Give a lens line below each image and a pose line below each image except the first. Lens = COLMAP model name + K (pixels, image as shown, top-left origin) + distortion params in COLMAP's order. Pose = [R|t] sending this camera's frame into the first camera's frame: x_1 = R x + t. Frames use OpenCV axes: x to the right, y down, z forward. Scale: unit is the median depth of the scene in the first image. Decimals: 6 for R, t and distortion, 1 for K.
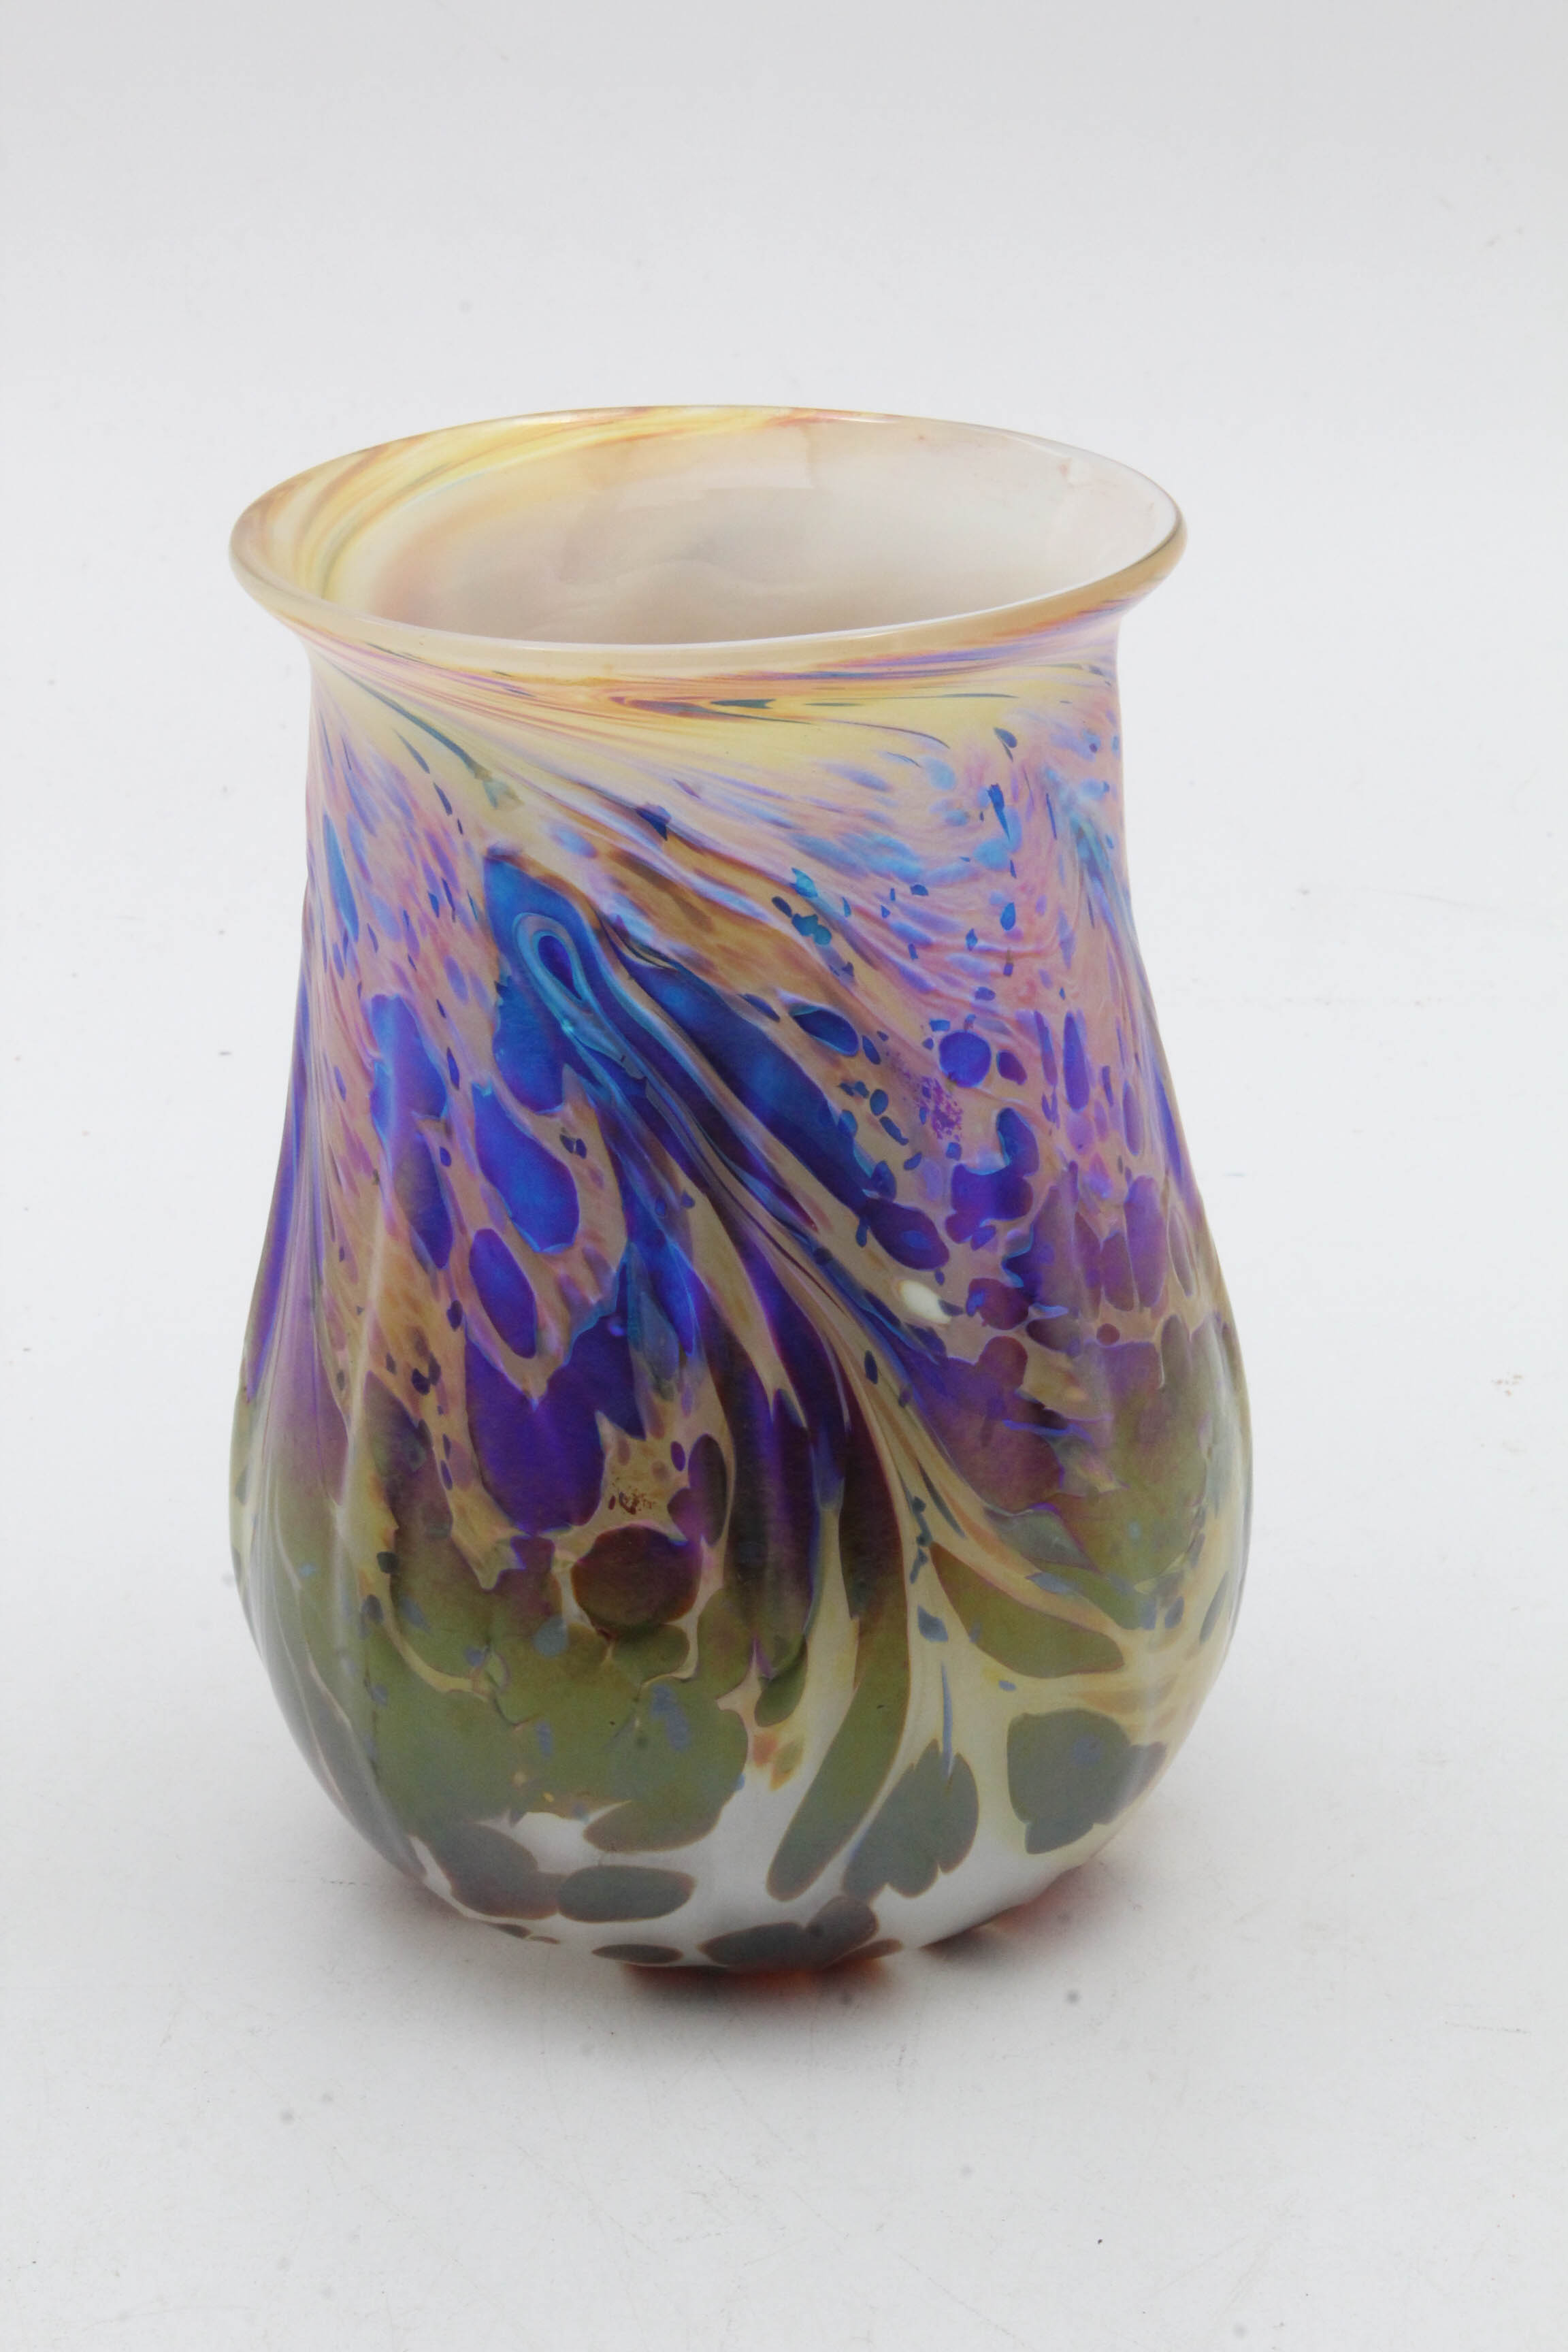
lens RADIAL K [[5970.2, 0, 783.4], [0, 5970.2, 1176.7], [0, 0, 1]] dist [-0.161044, 0.000000]
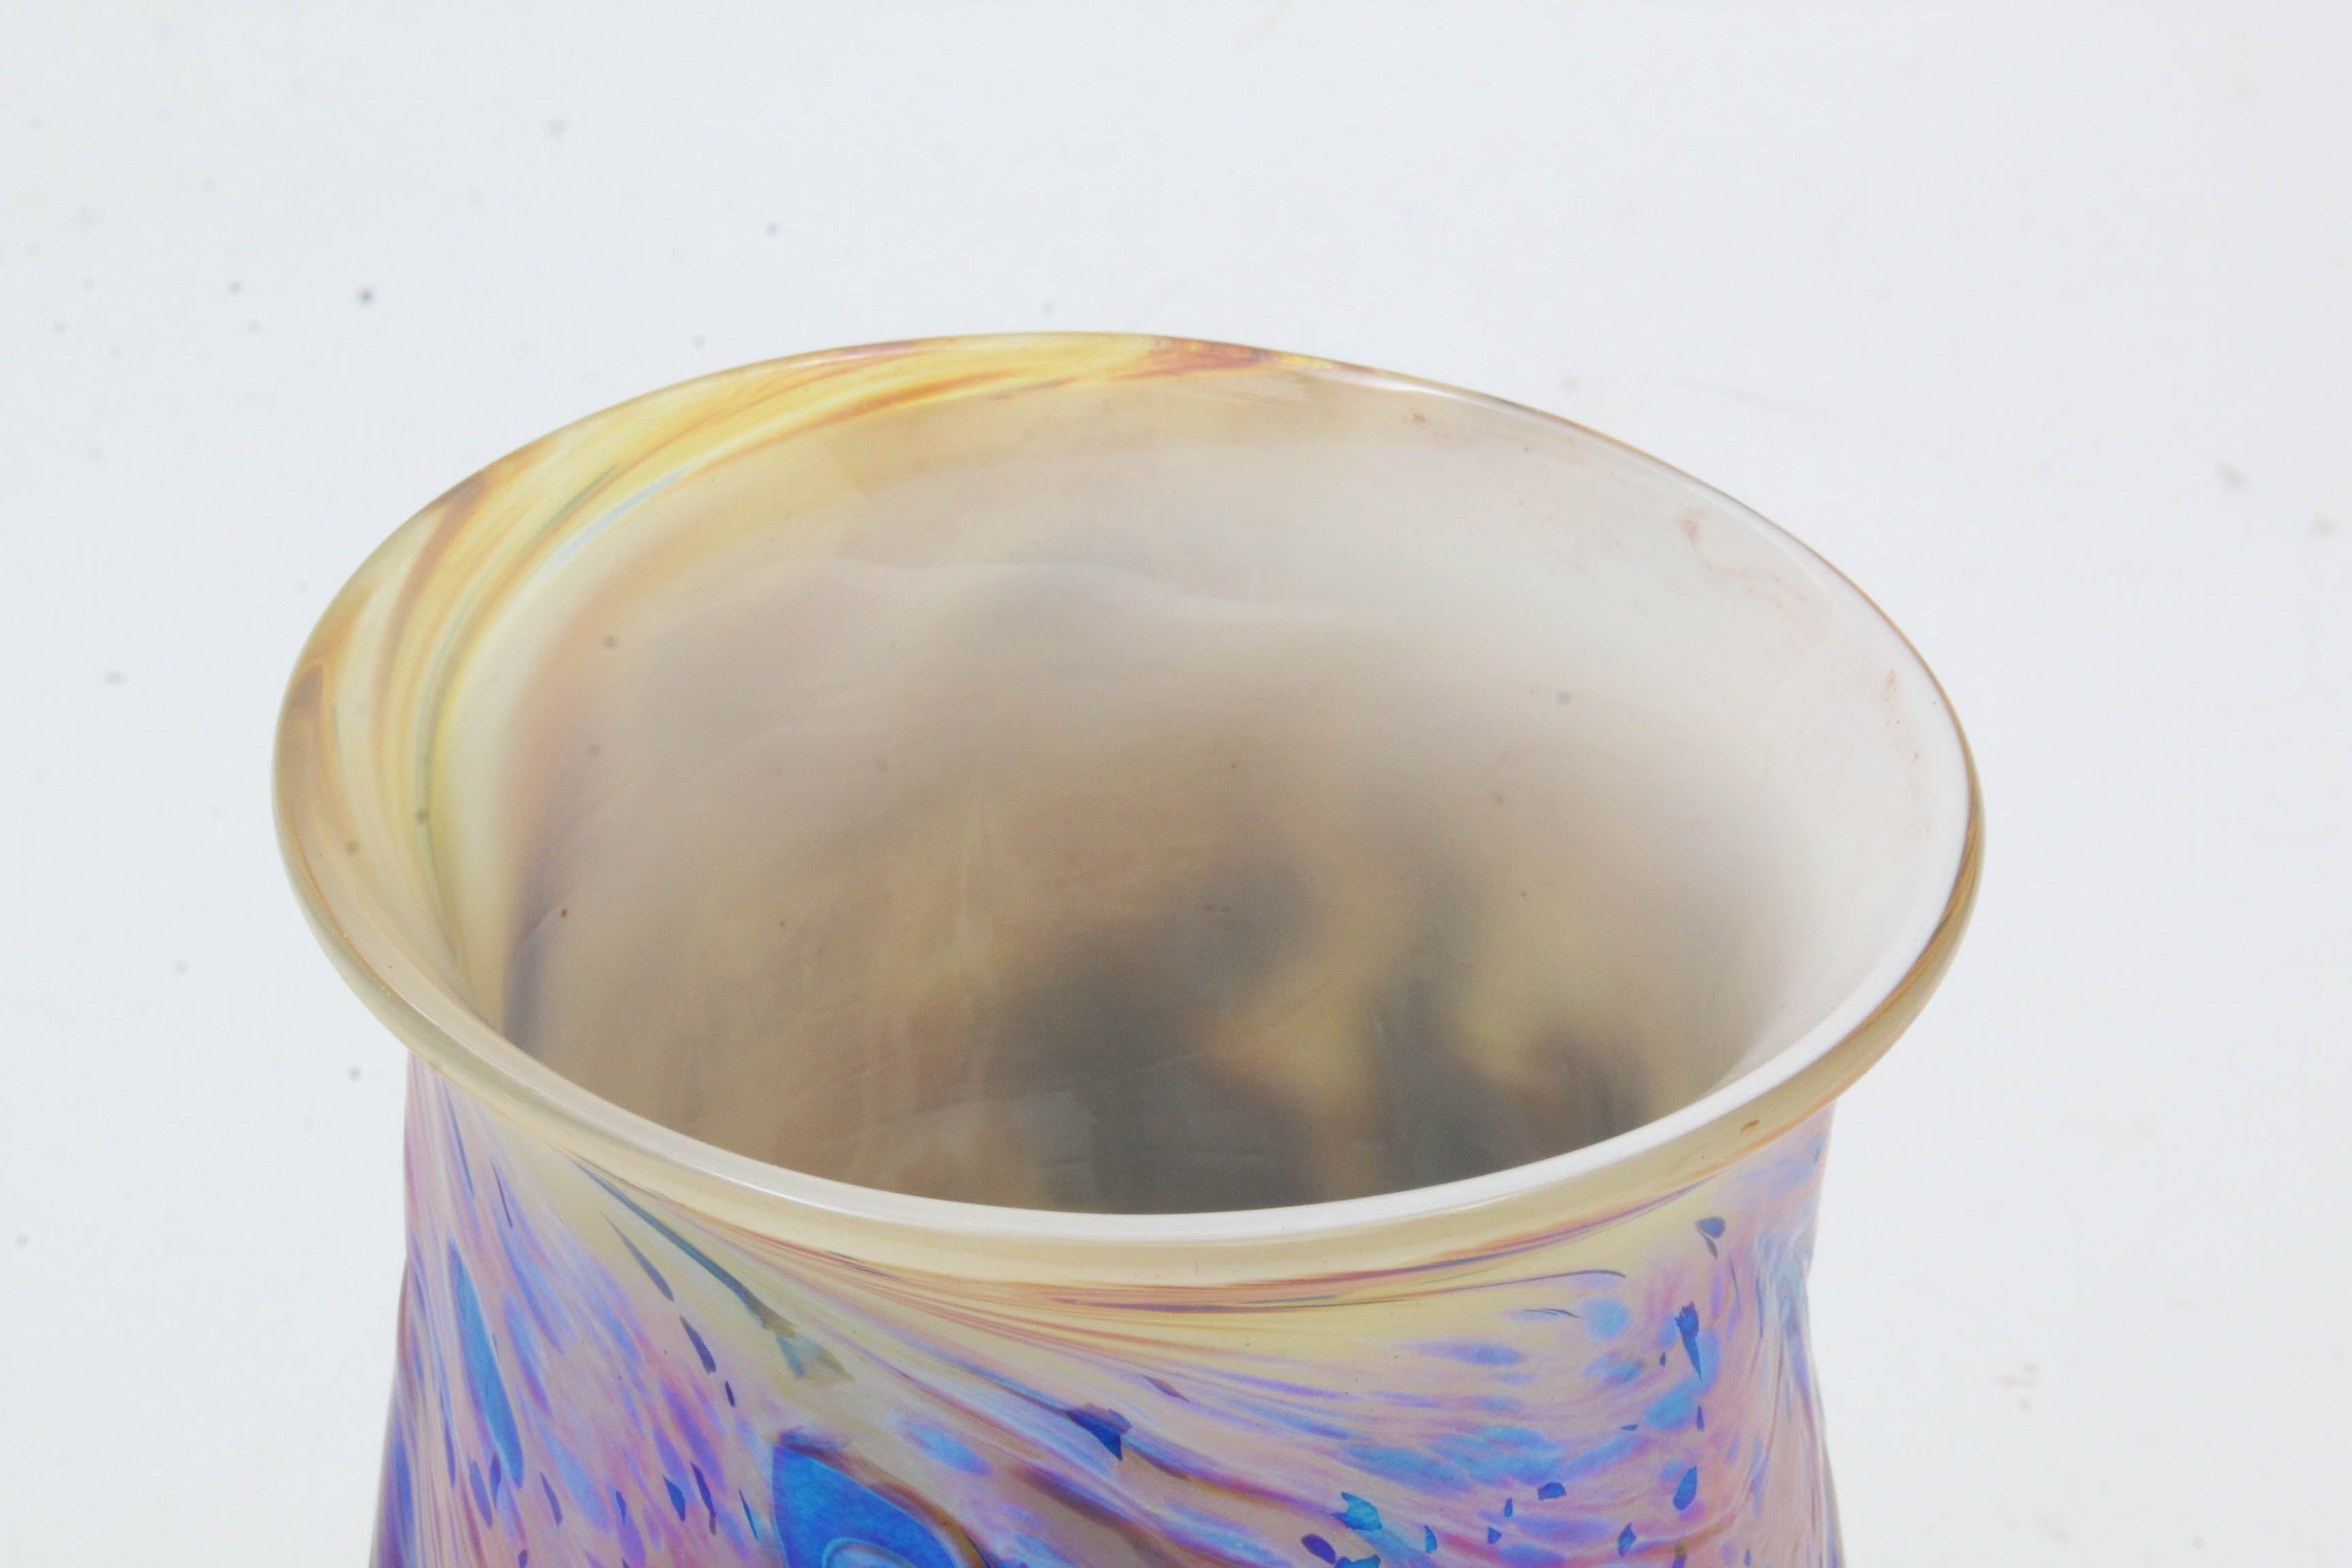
lens RADIAL K [[5970.2, 0, 1179.4], [0, 5970.2, 780.6], [0, 0, 1]] dist [-0.161044, 0.000000]
pose [[0.993552, -0.013852, 0.112530, -0.074226], [-0.005190, 0.985911, 0.167190, -0.207403], [-0.113260, -0.166696, 0.979482, 0.465085]]
